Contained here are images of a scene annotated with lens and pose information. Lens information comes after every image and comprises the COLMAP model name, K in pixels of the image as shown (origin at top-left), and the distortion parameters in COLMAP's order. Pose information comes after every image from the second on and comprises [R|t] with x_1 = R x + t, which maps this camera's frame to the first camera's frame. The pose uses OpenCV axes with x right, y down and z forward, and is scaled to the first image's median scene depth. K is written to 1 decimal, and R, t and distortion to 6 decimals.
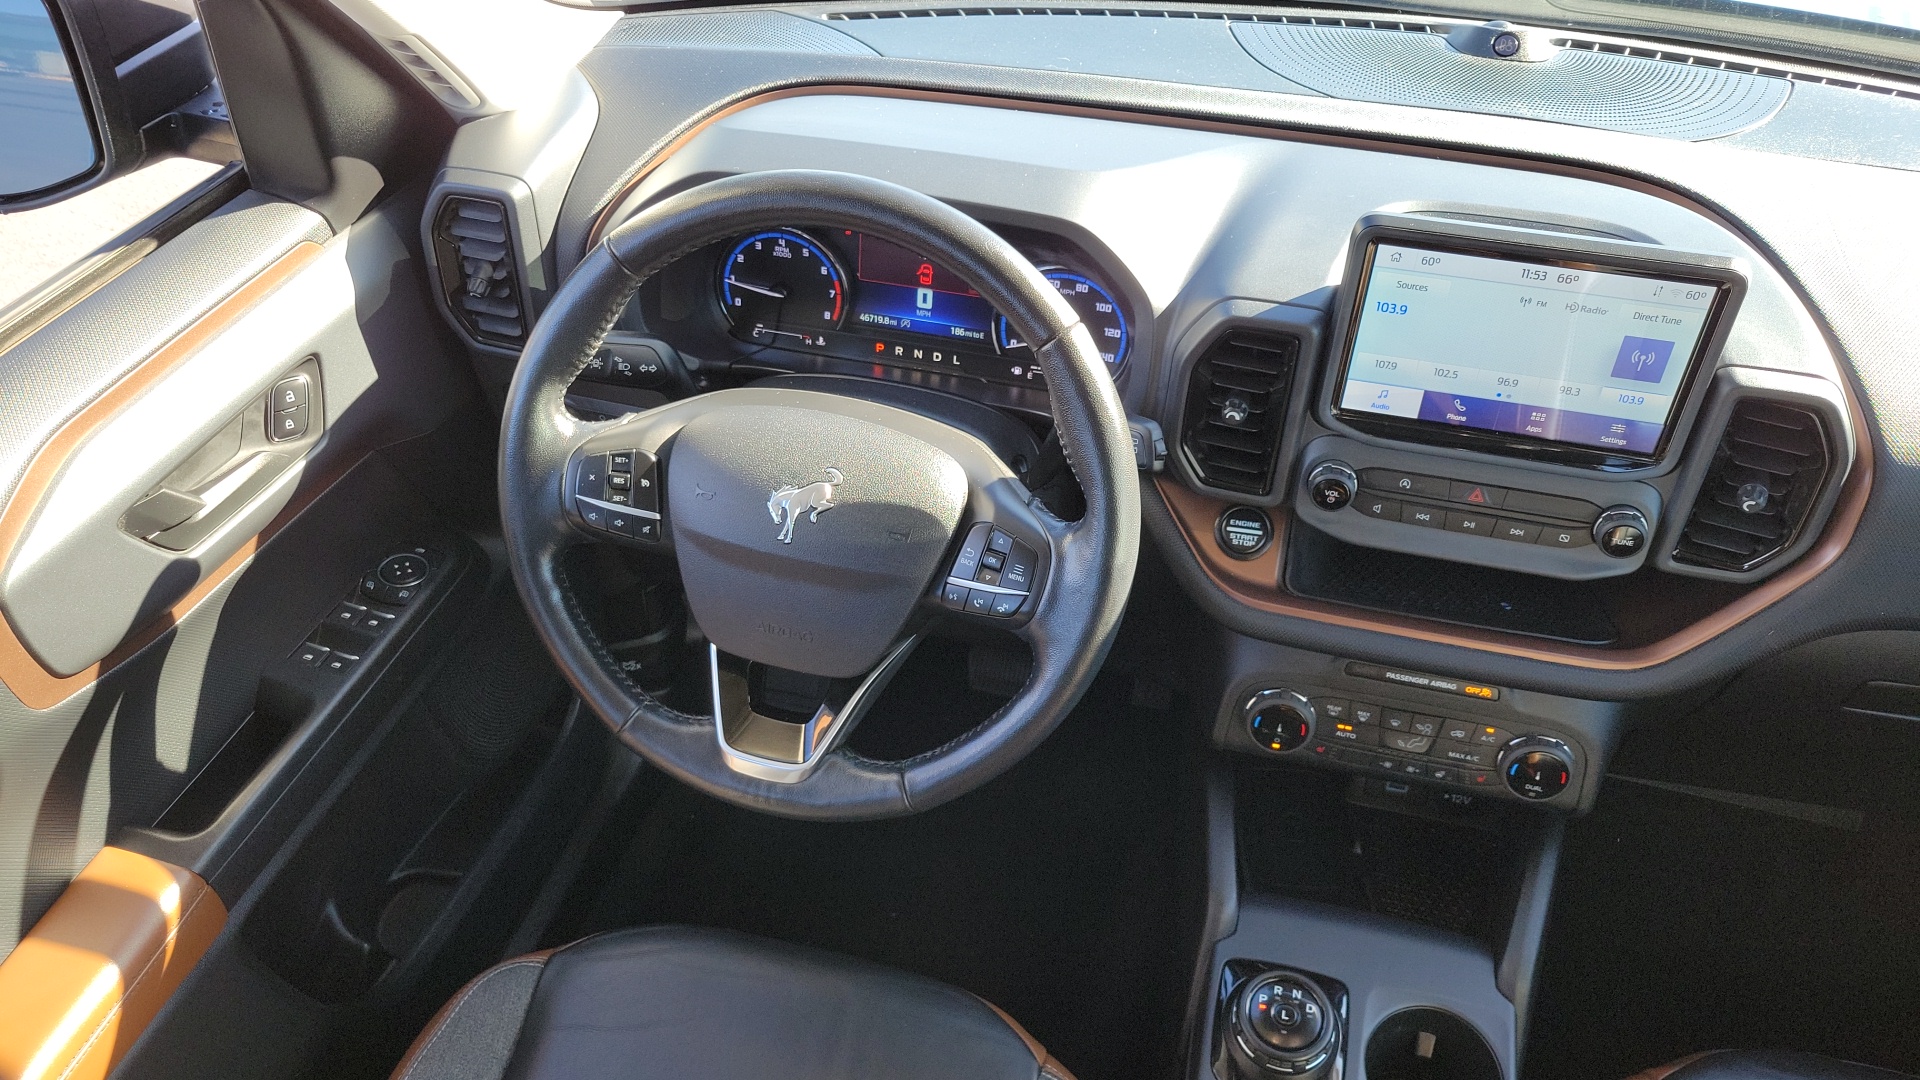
lens RADIAL K [[1459.5, 0, 971.7], [0, 1459.5, 527.7], [0, 0, 1]] dist [0.040609, 0.000948]
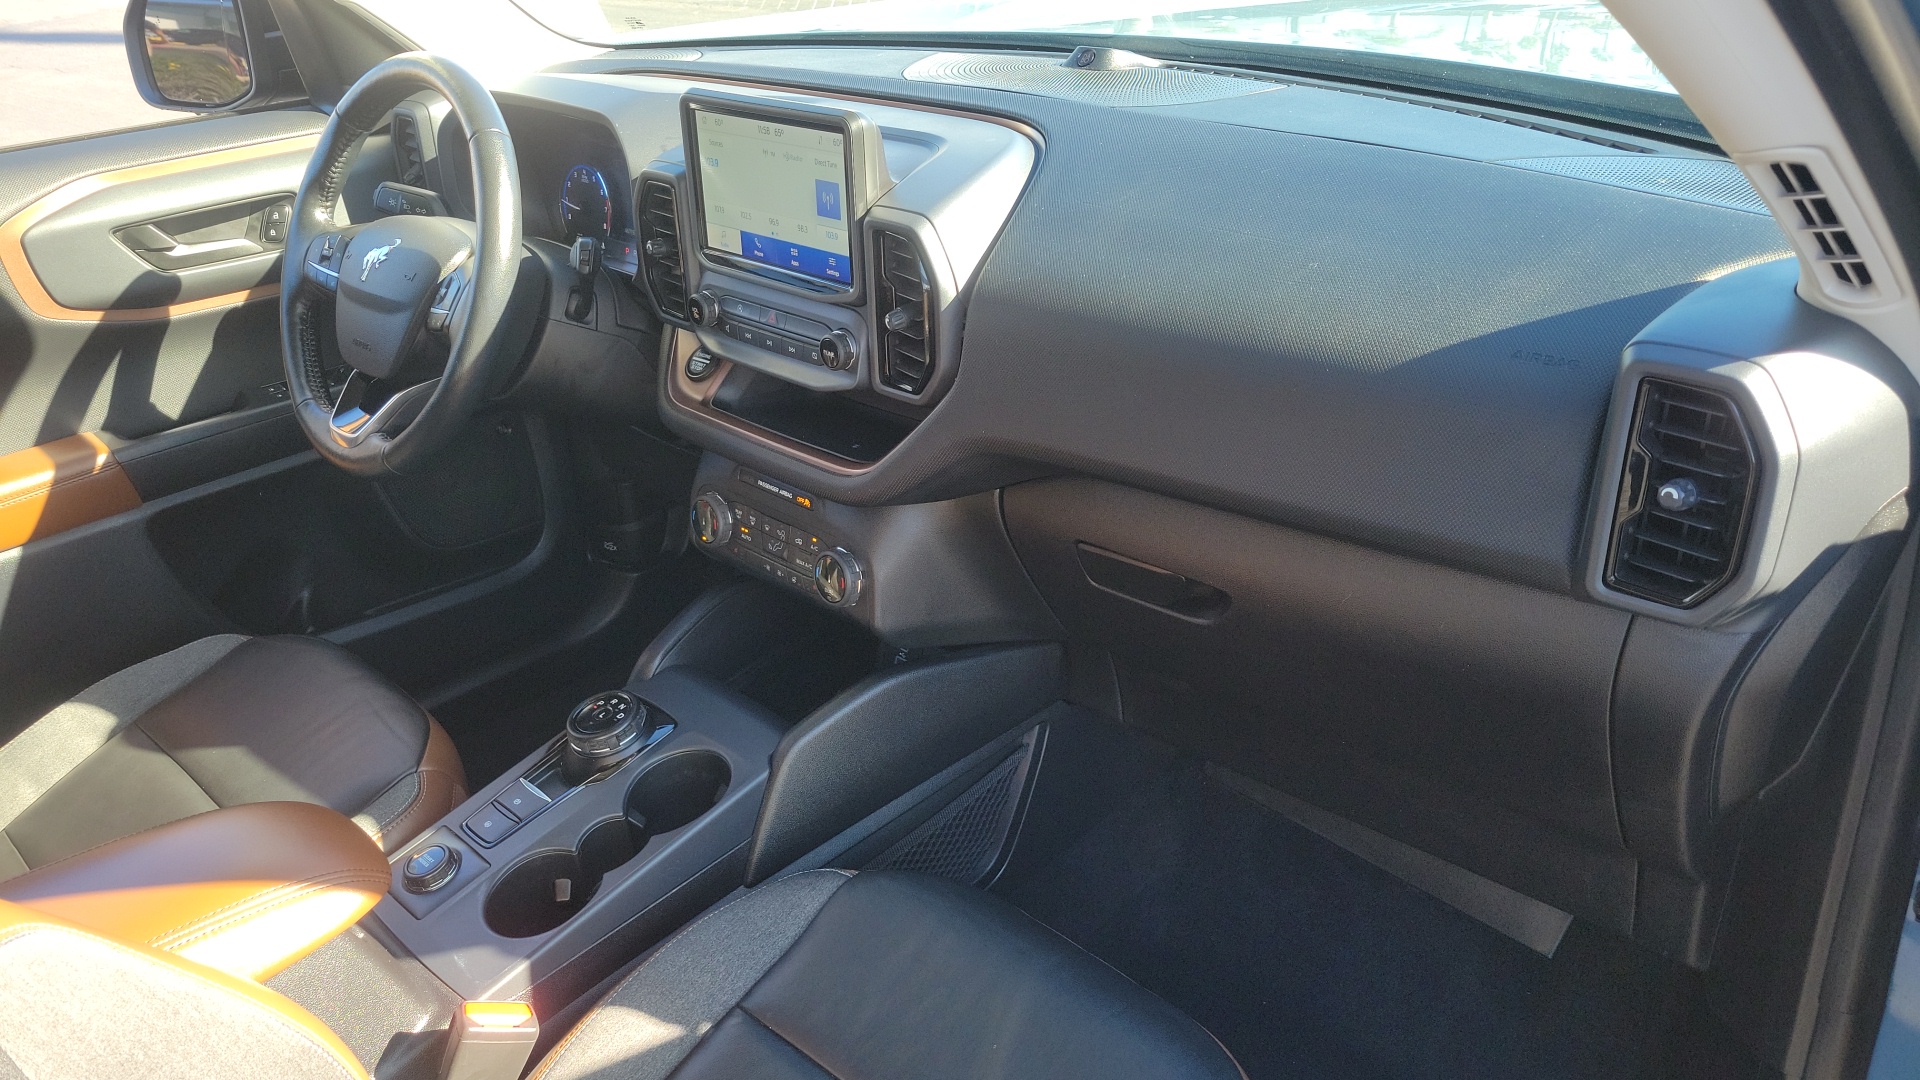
lens RADIAL K [[1459.5, 0, 953.9], [0, 1459.5, 549.4], [0, 0, 1]] dist [0.040609, 0.000948]
pose [[0.839701, 0.169280, -0.515990, 0.988703], [-0.265134, 0.957026, -0.117498, 0.236195], [0.473926, 0.235470, 0.848498, 0.026524]]
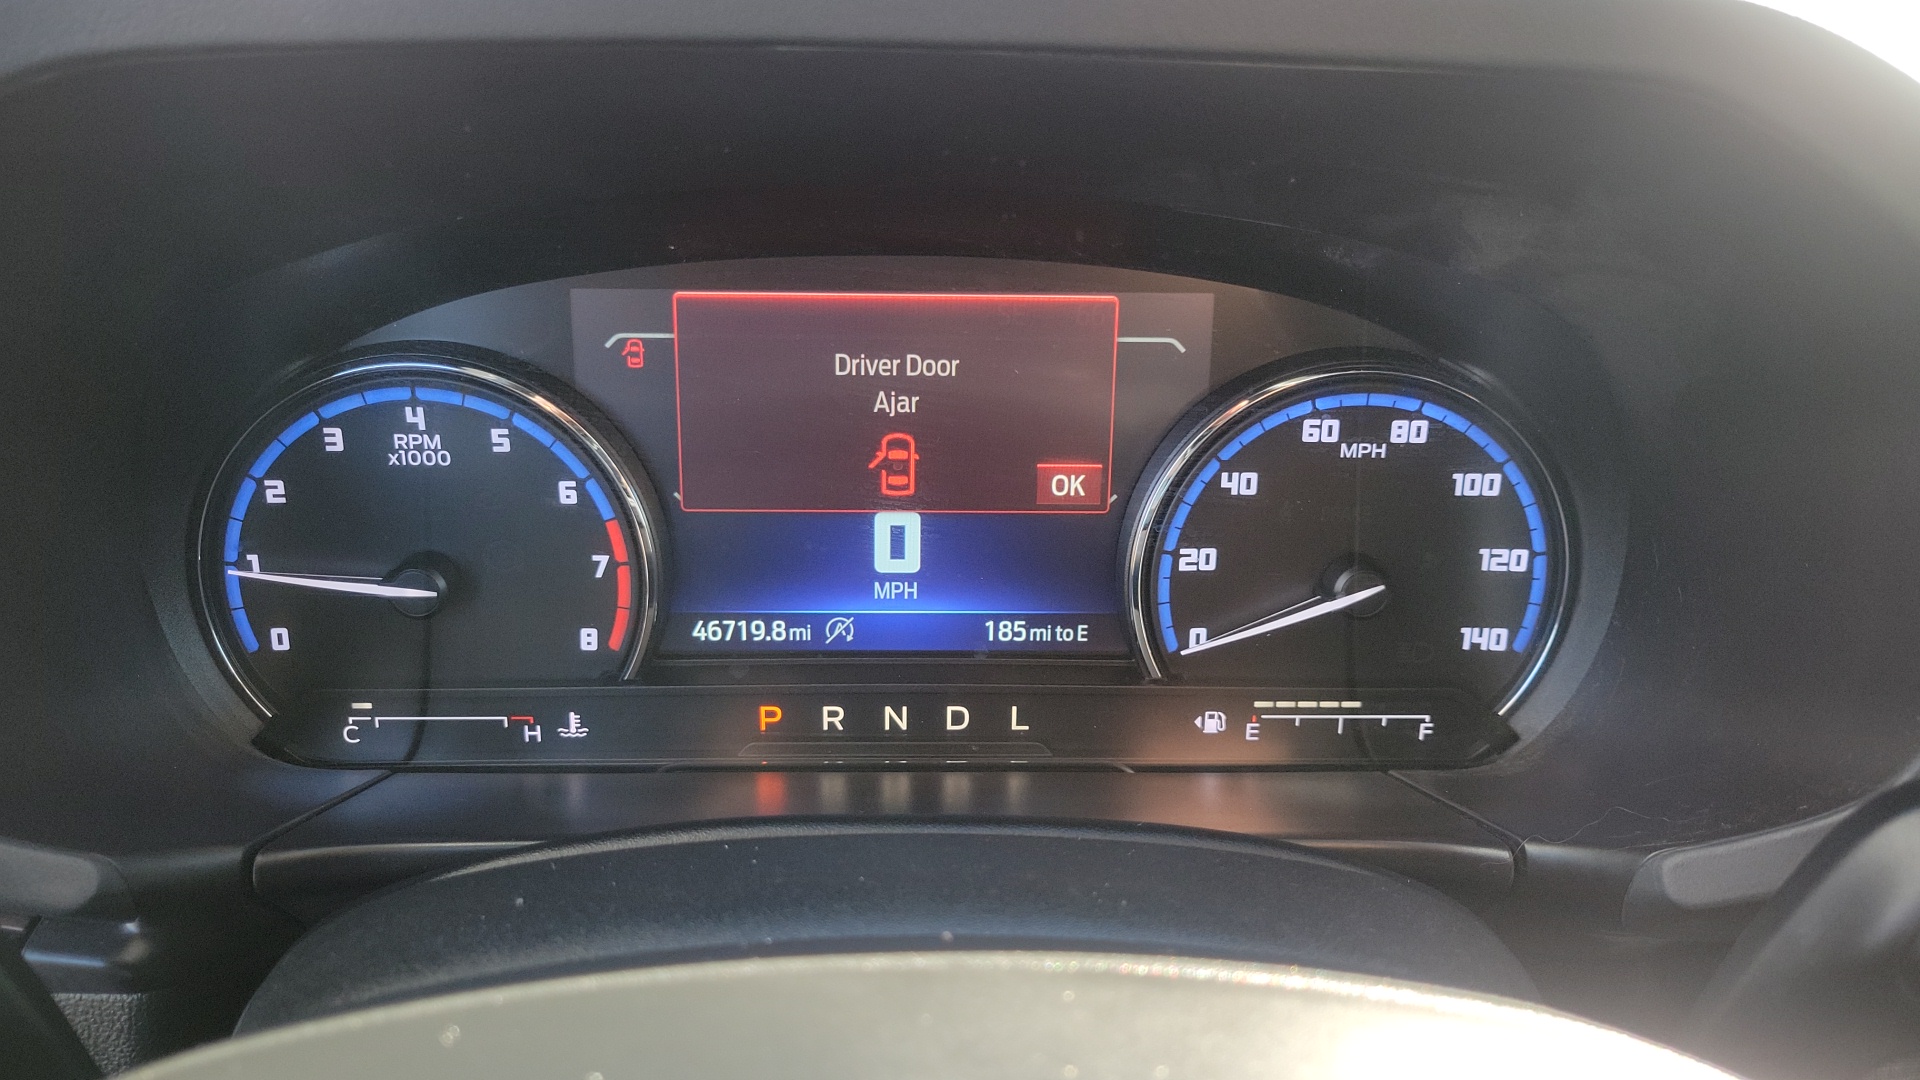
lens RADIAL K [[1459.5, 0, 948.9], [0, 1459.5, 530.8], [0, 0, 1]] dist [0.040609, 0.000948]
pose [[0.969363, -0.118680, 0.215061, -0.090410], [0.169906, 0.956258, -0.238124, -0.081458], [-0.177393, 0.267369, 0.947125, 0.696704]]
